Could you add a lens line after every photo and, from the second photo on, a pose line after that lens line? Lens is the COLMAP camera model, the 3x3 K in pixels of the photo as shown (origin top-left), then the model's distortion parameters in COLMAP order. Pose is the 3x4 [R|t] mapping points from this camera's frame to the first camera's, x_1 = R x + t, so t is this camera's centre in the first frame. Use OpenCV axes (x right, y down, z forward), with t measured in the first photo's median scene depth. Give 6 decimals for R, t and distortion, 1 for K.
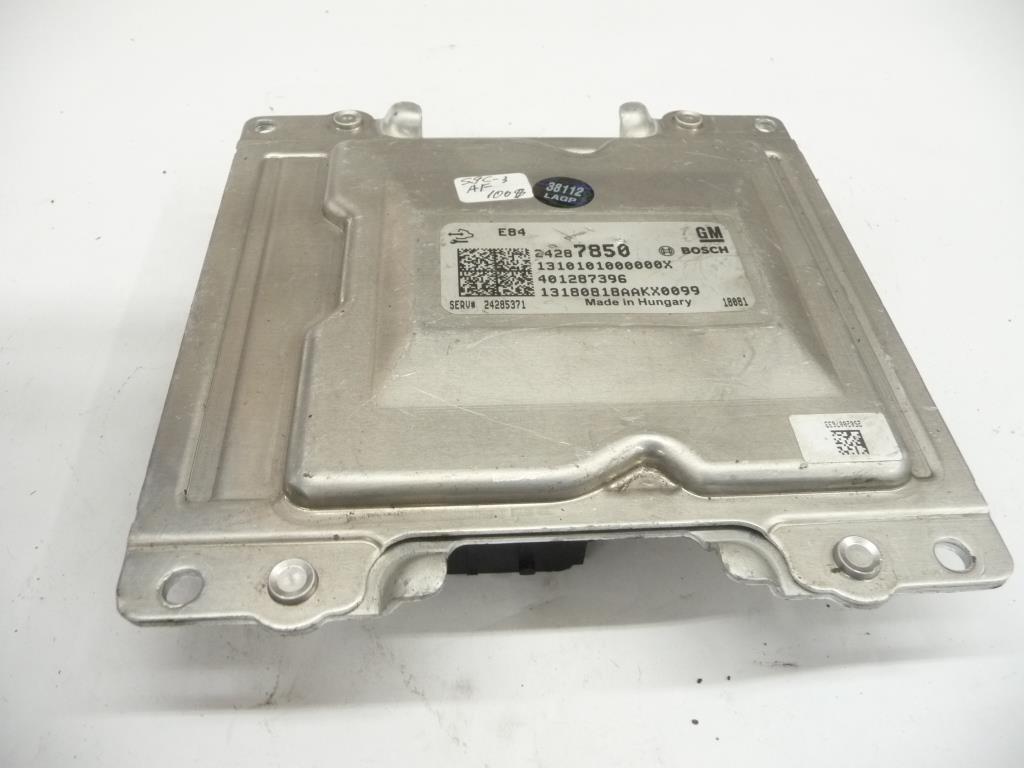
lens RADIAL K [[840.6, 0, 512.0], [0, 840.6, 384.0], [0, 0, 1]] dist [-0.062642, 0.002752]
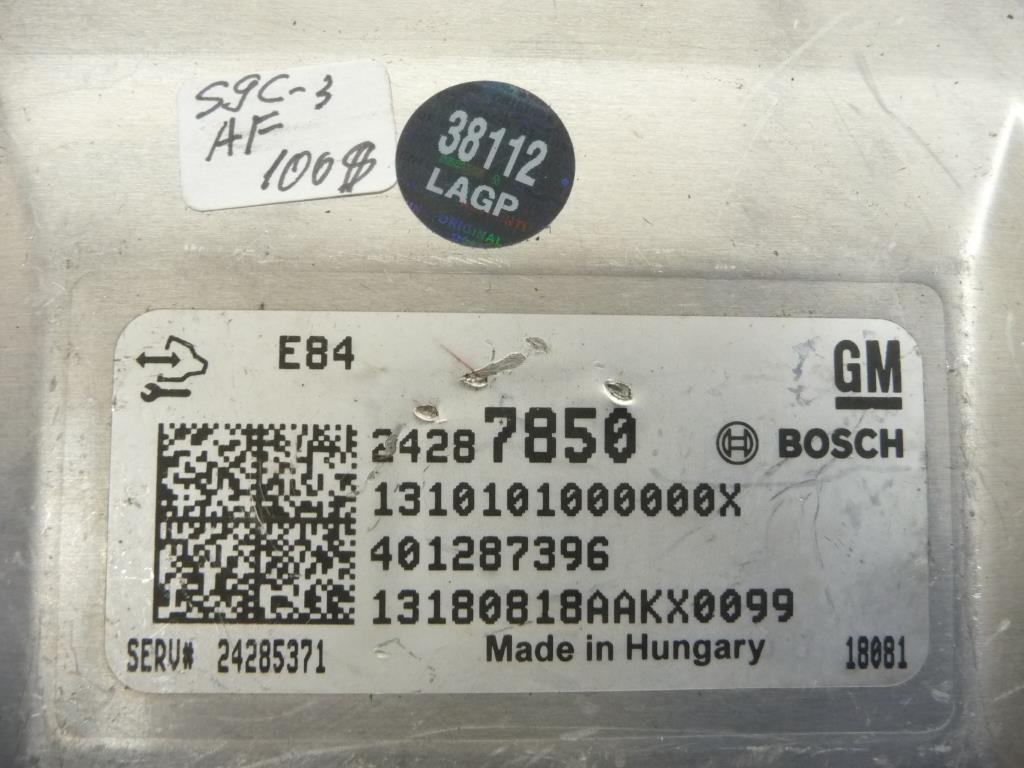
lens RADIAL K [[840.6, 0, 512.0], [0, 840.6, 384.0], [0, 0, 1]] dist [-0.062642, 0.002752]
pose [[0.997436, 0.071526, -0.002267, 0.088130], [-0.055484, 0.792959, 0.606744, -0.407769], [0.045196, -0.605062, 0.794894, 0.743633]]
